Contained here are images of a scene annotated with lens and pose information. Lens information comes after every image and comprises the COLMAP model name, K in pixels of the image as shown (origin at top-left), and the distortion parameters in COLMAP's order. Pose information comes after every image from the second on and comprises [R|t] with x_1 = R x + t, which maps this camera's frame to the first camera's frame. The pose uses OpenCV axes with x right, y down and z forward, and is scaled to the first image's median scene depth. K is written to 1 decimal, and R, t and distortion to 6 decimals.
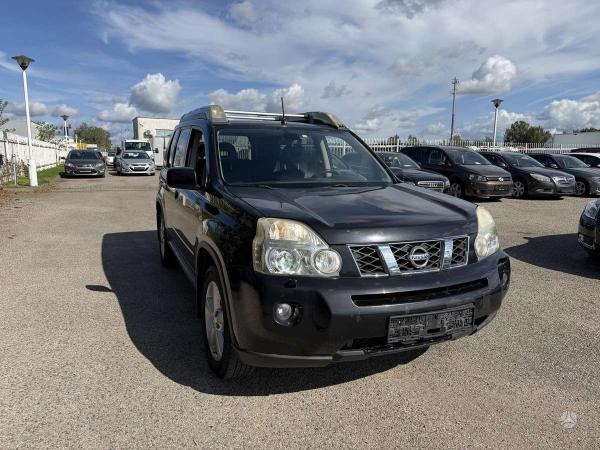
lens RADIAL K [[410.0, 0, 296.5], [0, 410.0, 249.7], [0, 0, 1]] dist [0.044700, -0.055070]
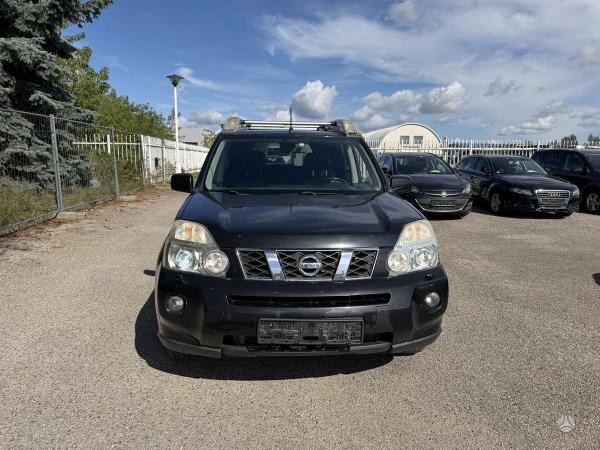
lens RADIAL K [[410.0, 0, 296.5], [0, 410.0, 249.7], [0, 0, 1]] dist [0.044700, -0.055070]
pose [[0.943714, 0.073487, -0.322497, 0.551668], [-0.075682, 0.997115, 0.005745, -0.023199], [0.321989, 0.018985, 0.946553, 0.020267]]
